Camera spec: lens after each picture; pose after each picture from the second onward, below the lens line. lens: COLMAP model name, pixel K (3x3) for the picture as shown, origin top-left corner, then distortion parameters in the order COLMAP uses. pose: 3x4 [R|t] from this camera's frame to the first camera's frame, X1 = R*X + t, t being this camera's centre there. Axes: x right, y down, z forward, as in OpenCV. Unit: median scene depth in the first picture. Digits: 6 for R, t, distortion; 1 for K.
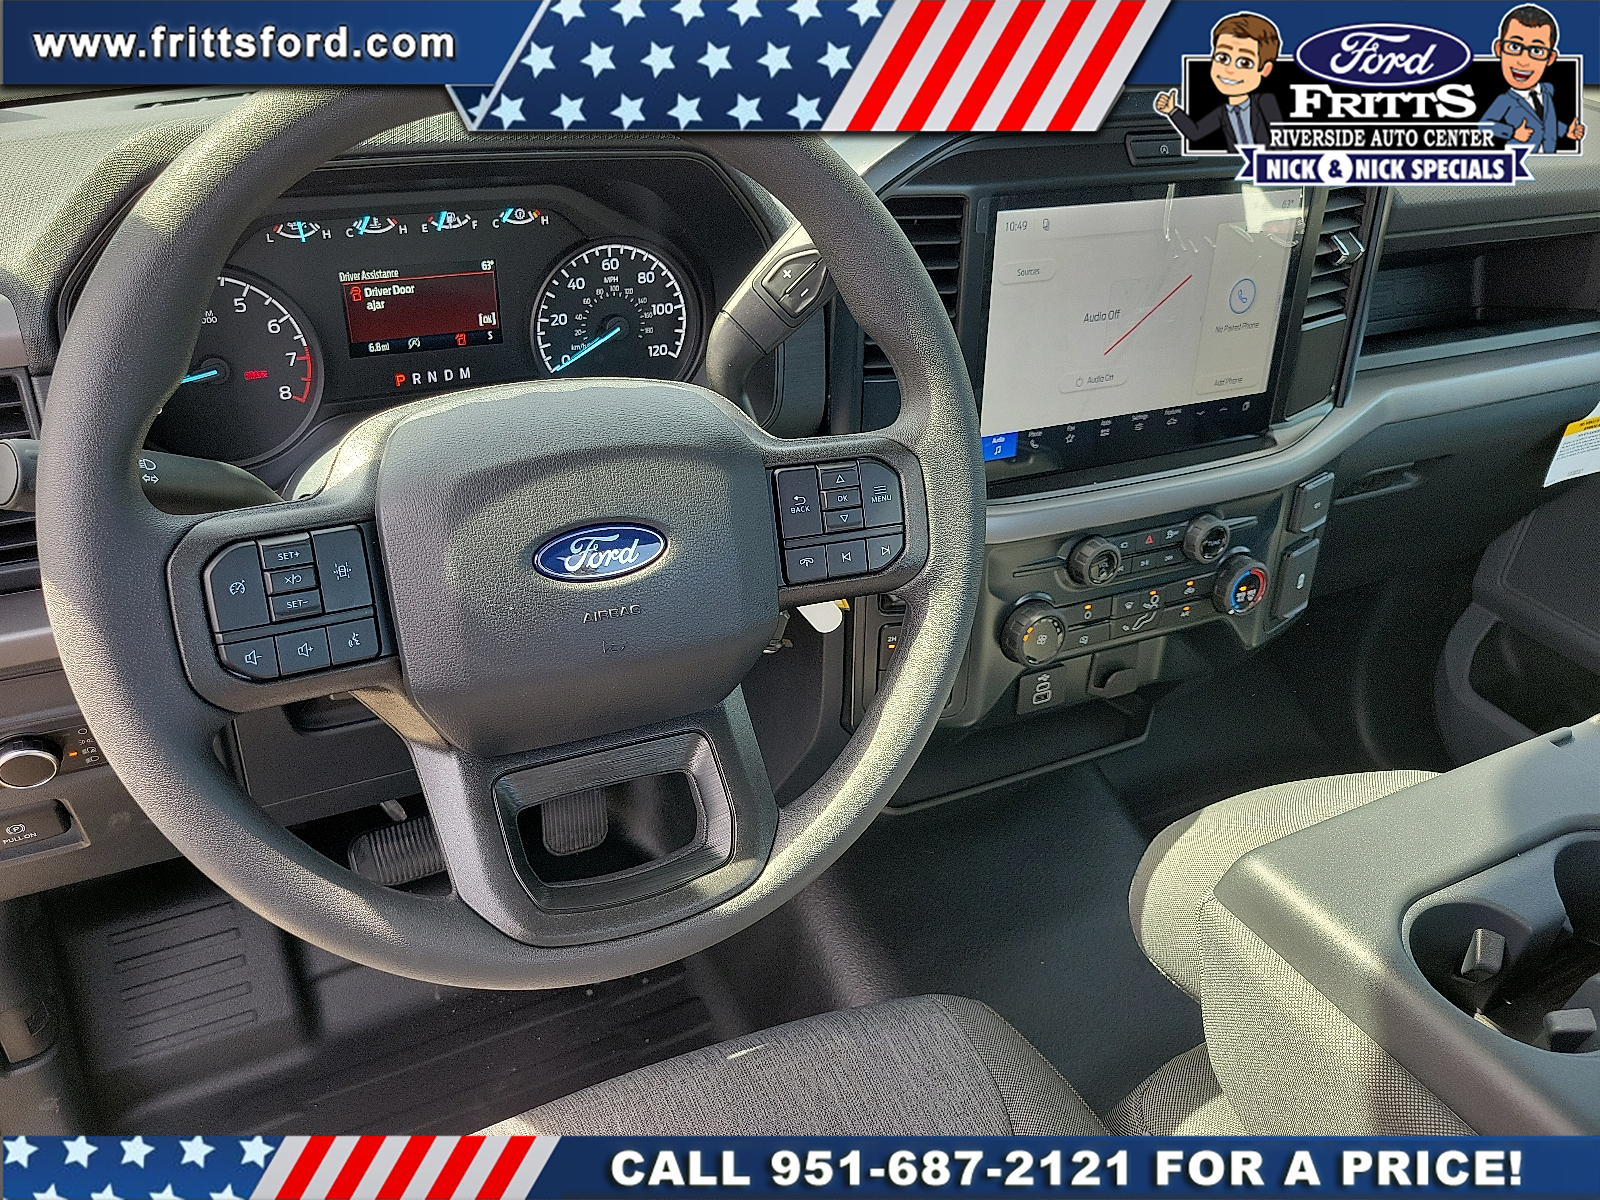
lens RADIAL K [[1189.1, 0, 789.9], [0, 1189.1, 603.2], [0, 0, 1]] dist [0.019159, -0.013618]
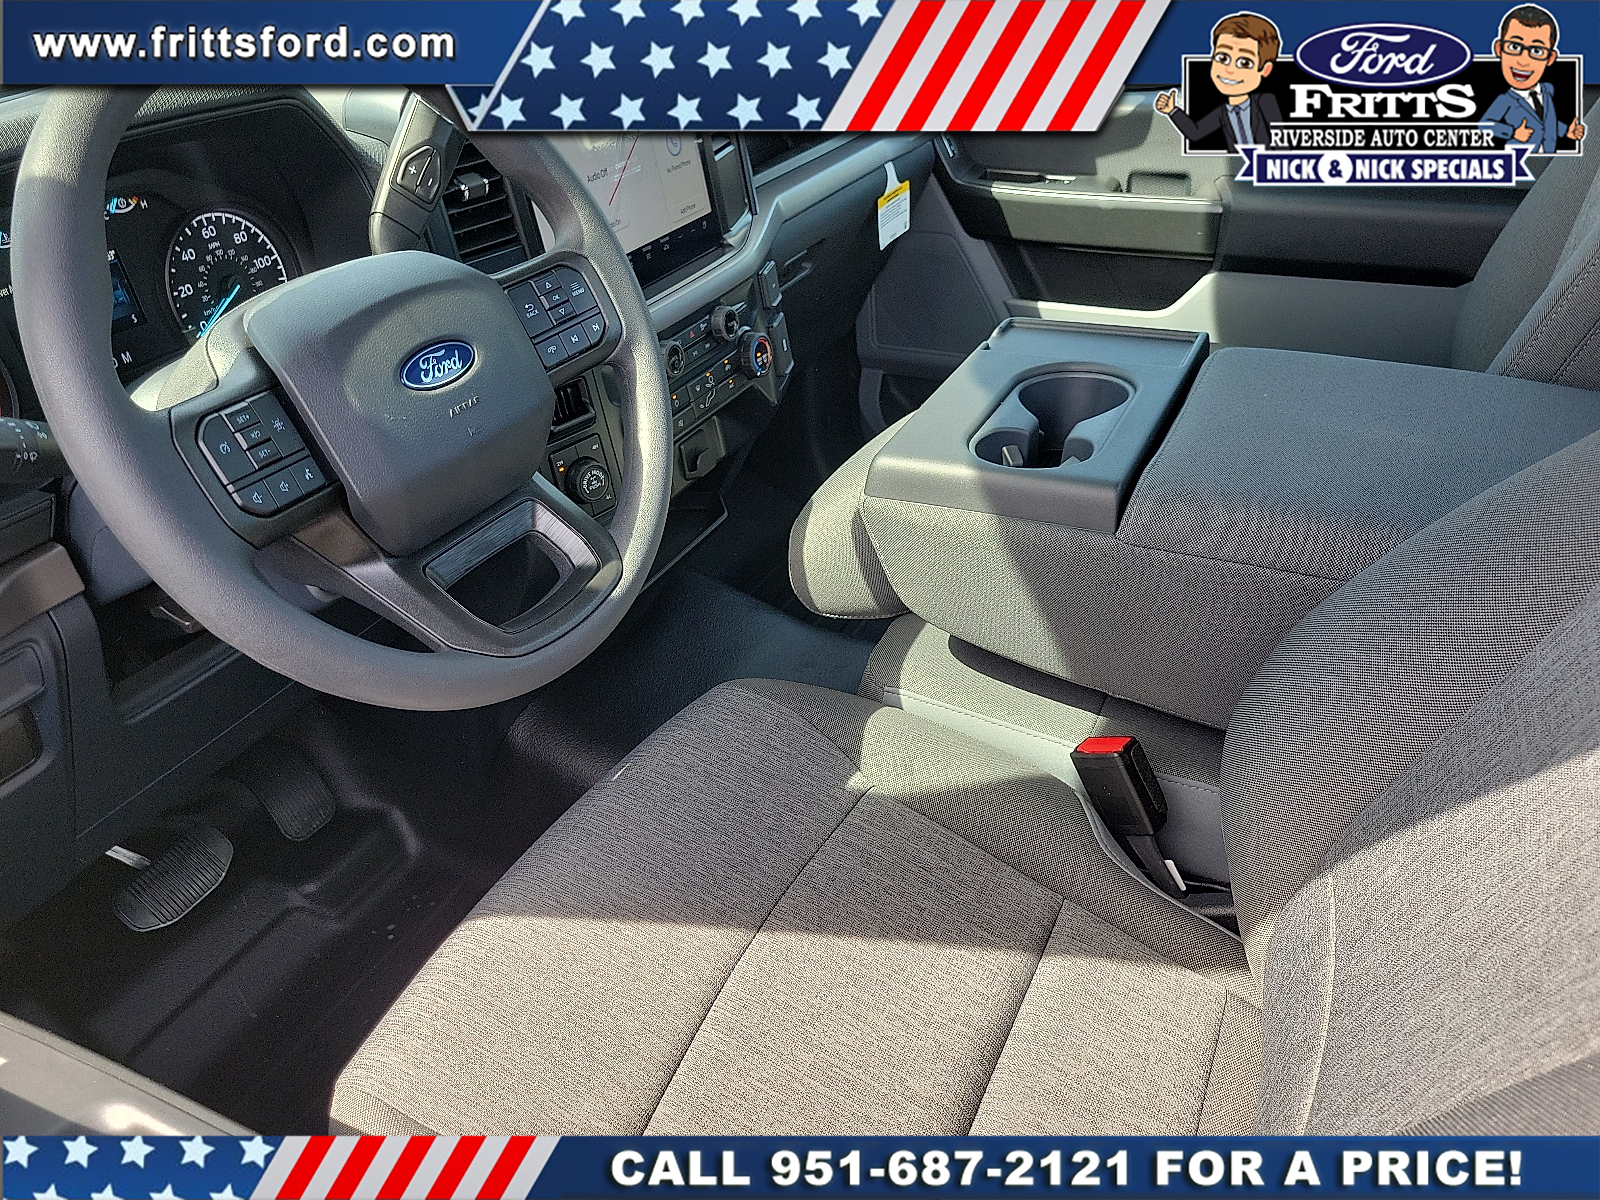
lens RADIAL K [[1189.1, 0, 799.0], [0, 1189.1, 599.2], [0, 0, 1]] dist [0.019159, -0.013618]
pose [[0.798619, -0.409458, 0.441081, -0.343805], [0.409688, 0.906734, 0.099948, 0.146599], [-0.440868, 0.100885, 0.891884, -0.221855]]
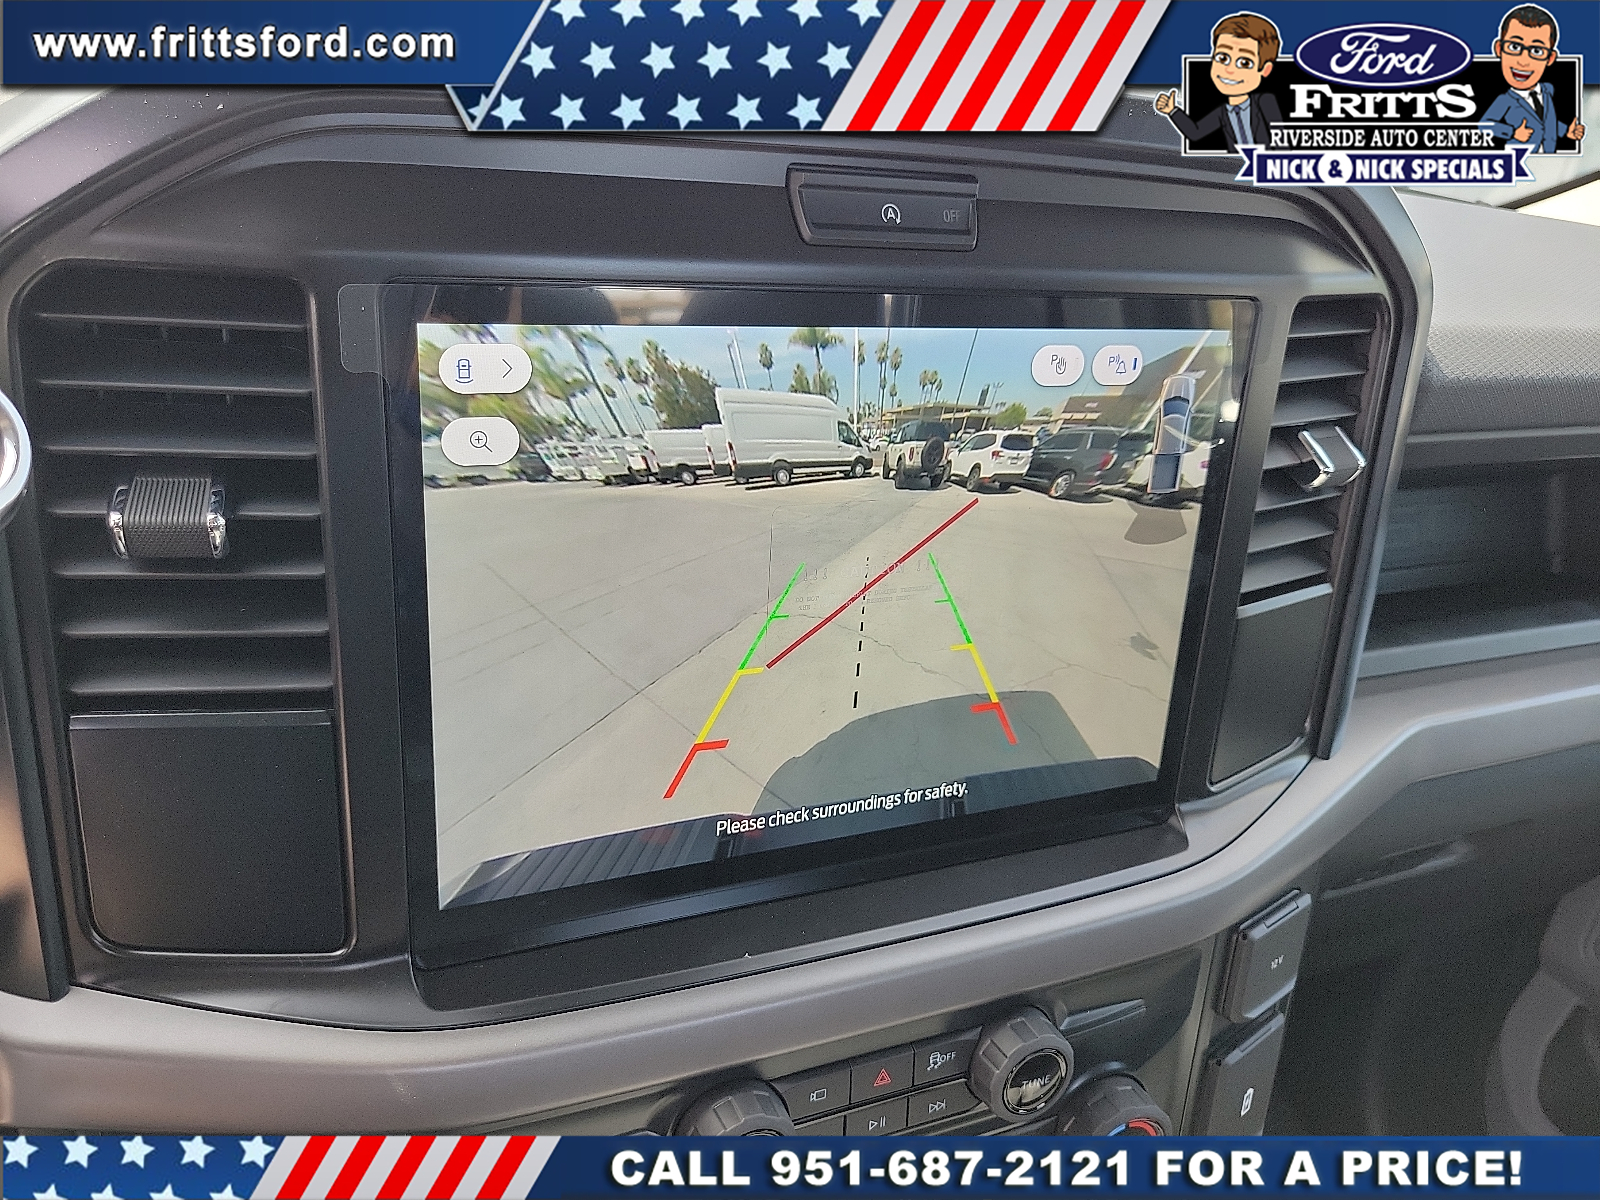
lens RADIAL K [[1189.1, 0, 786.7], [0, 1189.1, 596.5], [0, 0, 1]] dist [0.019159, -0.013618]
pose [[0.998371, 0.055148, -0.014598, 0.300882], [-0.056616, 0.989246, -0.134859, -0.191974], [0.007004, 0.135466, 0.990757, 0.617716]]
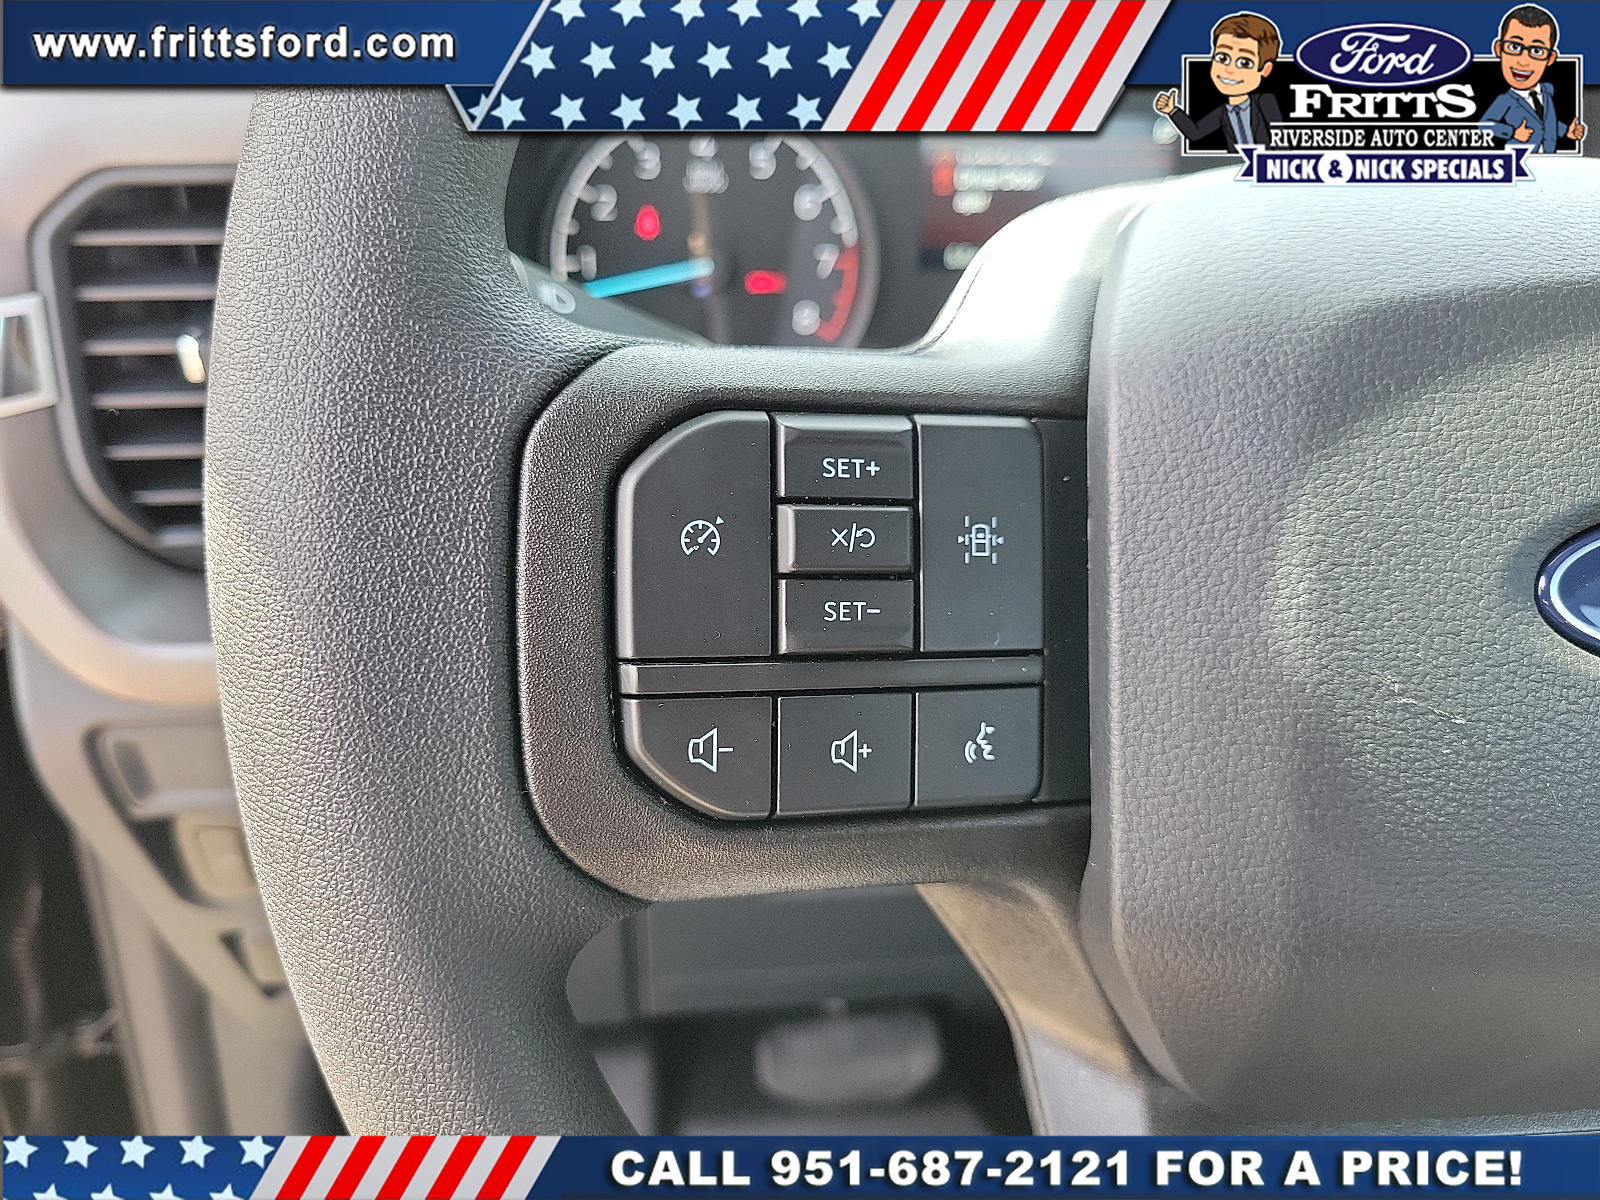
lens RADIAL K [[1209.2, 0, 798.6], [0, 1209.2, 596.0], [0, 0, 1]] dist [0.004852, 0.000965]
pose [[0.919284, 0.129254, -0.371767, -0.176417], [-0.161972, 0.985088, -0.058024, 0.010596], [0.358723, 0.113556, 0.926511, 0.397474]]
